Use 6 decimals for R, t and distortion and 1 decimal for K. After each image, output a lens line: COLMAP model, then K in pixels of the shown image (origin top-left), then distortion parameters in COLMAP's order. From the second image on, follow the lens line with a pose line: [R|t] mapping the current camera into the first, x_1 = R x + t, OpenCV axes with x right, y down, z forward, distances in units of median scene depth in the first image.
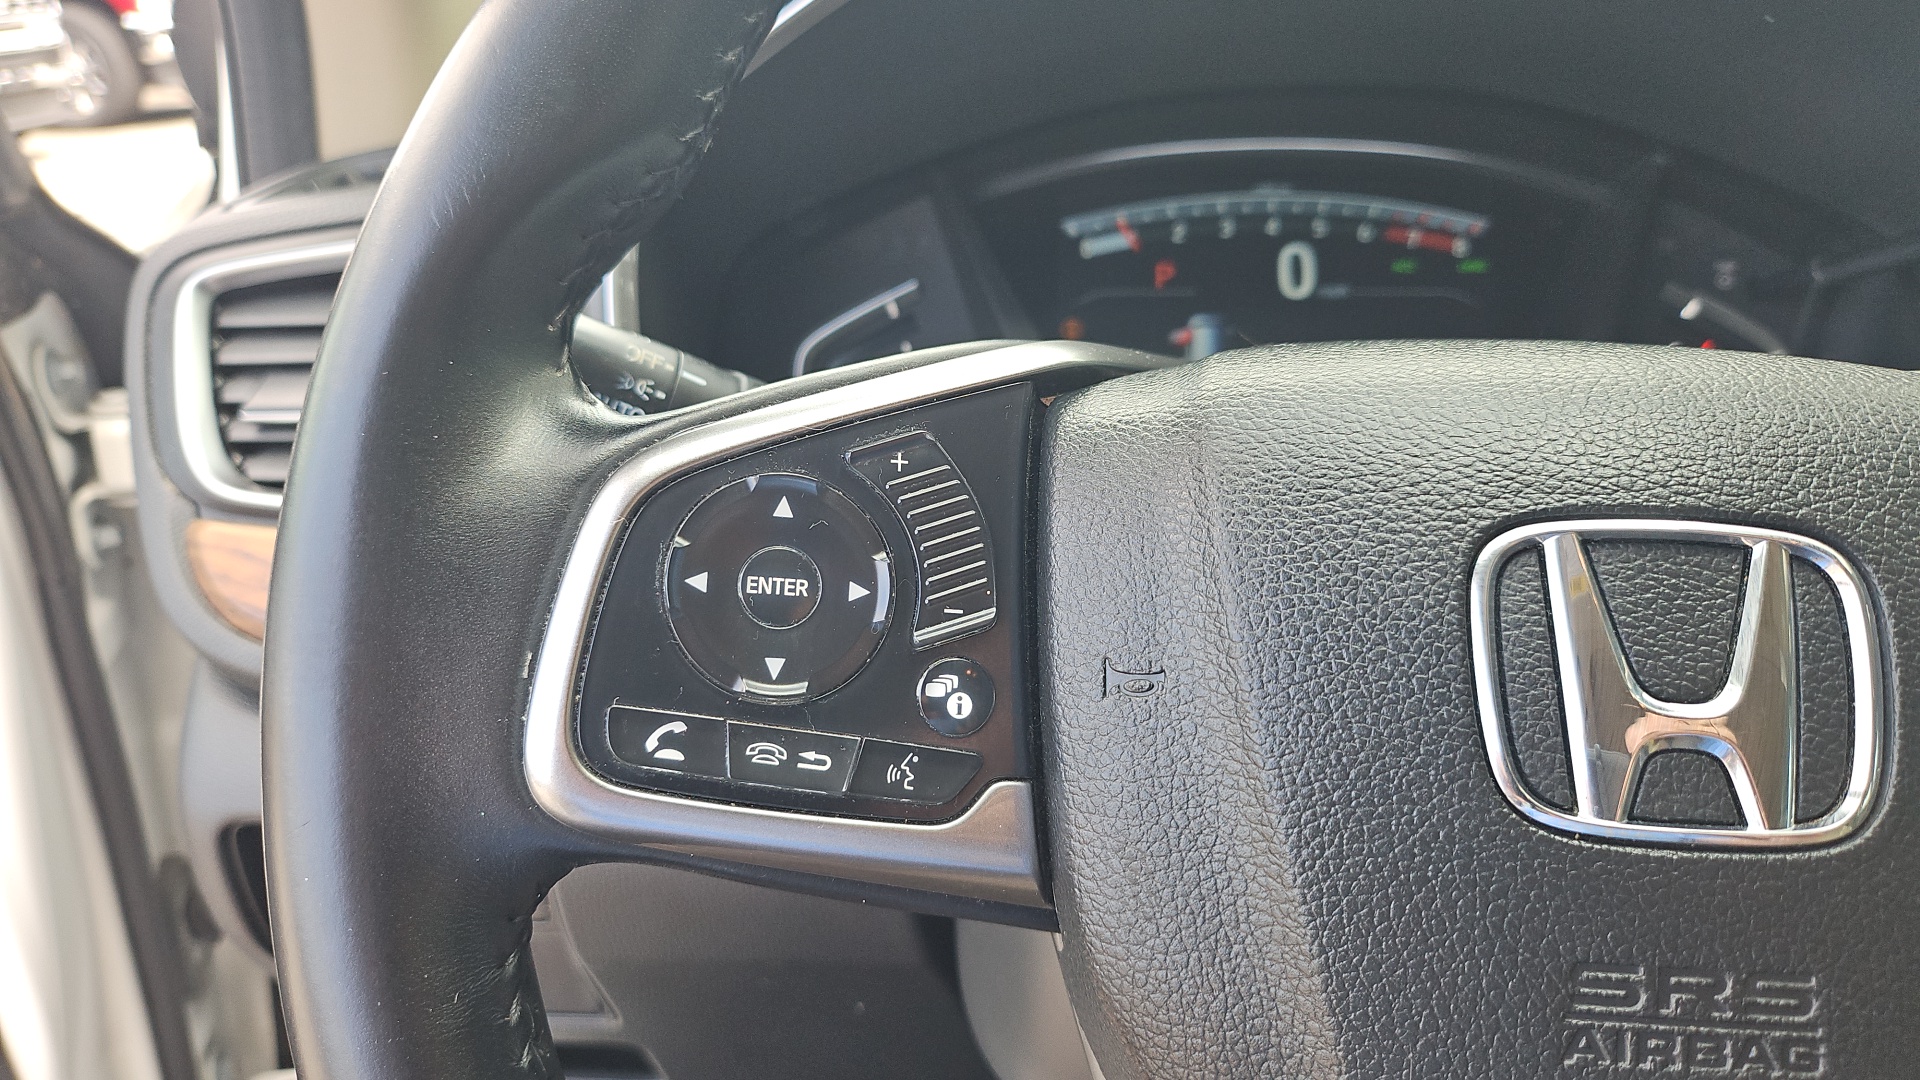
lens RADIAL K [[1385.7, 0, 972.1], [0, 1385.7, 533.4], [0, 0, 1]] dist [0.032972, -0.055626]
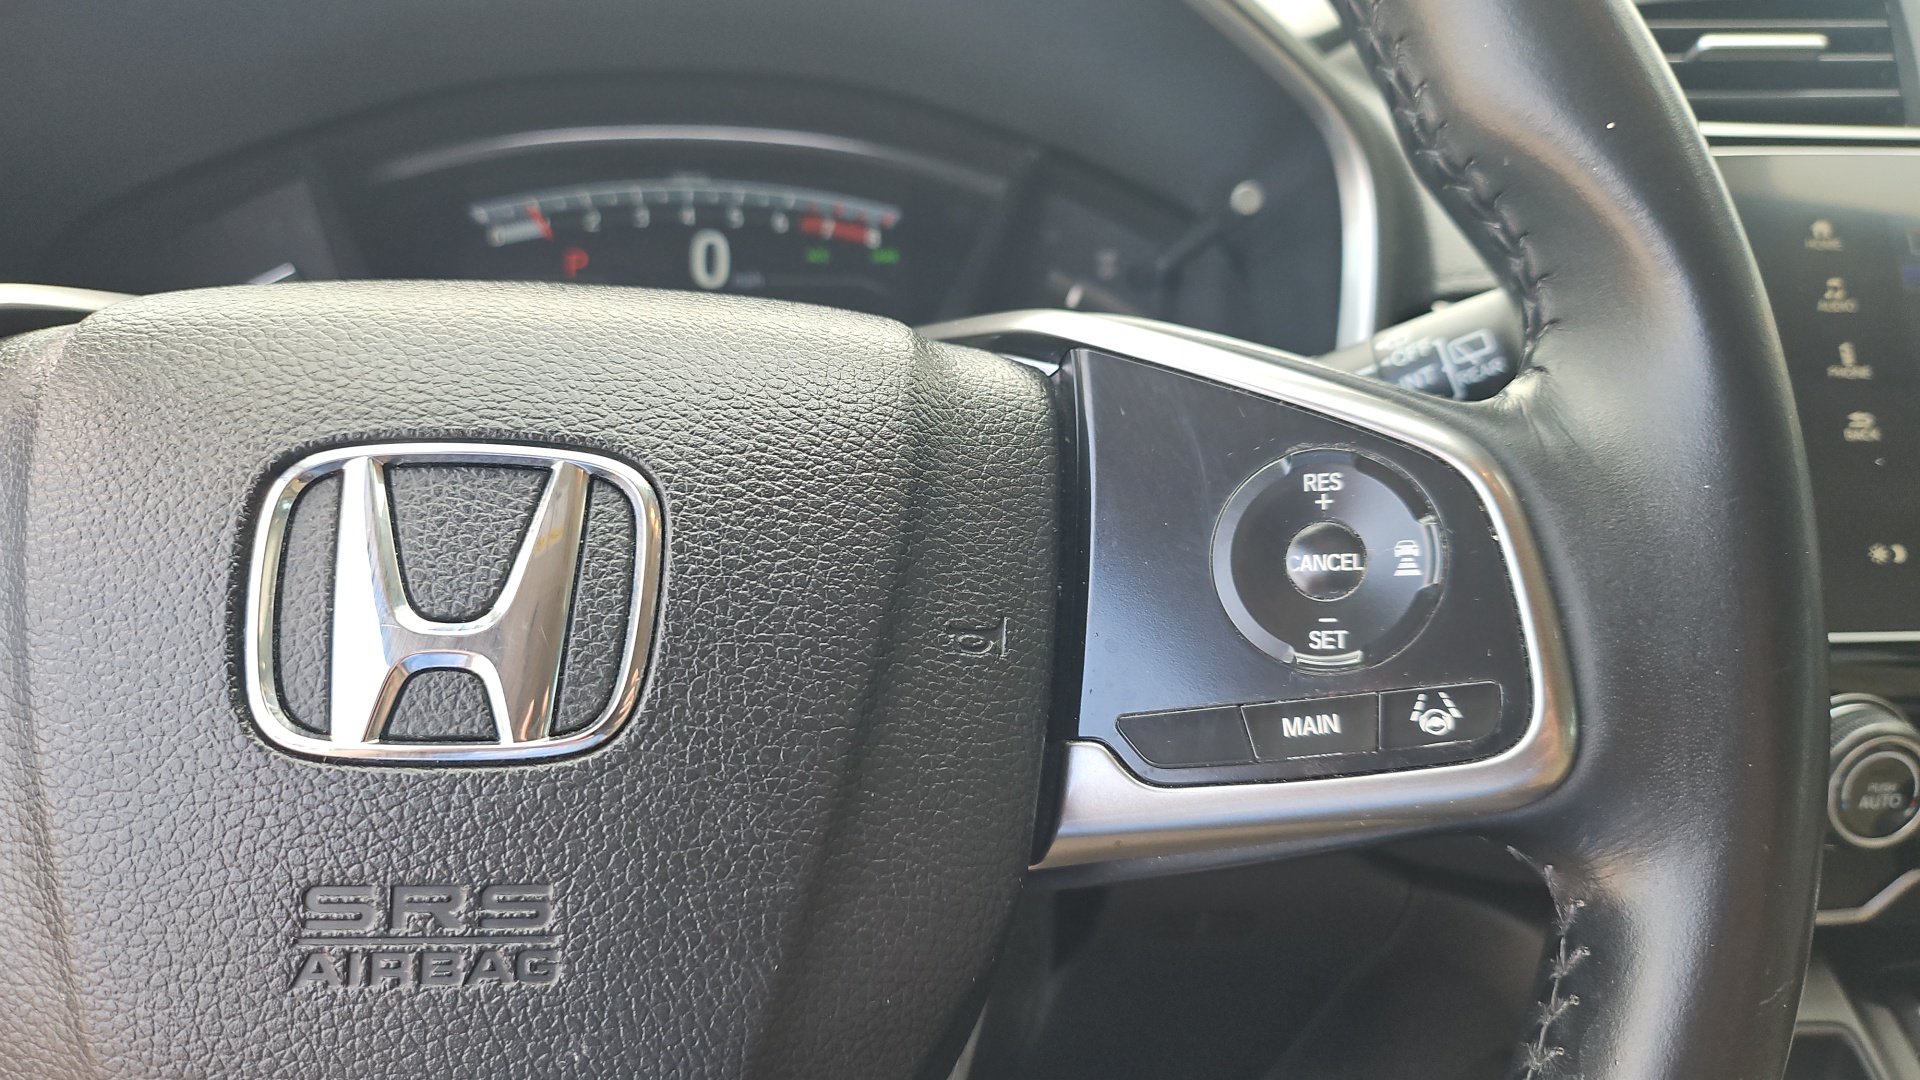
lens RADIAL K [[1385.7, 0, 956.7], [0, 1385.7, 539.4], [0, 0, 1]] dist [0.032972, -0.055626]
pose [[0.988504, -0.024264, 0.149236, 0.690091], [0.026296, 0.999586, -0.011652, 0.079966], [-0.148891, 0.015442, 0.988733, -0.041773]]
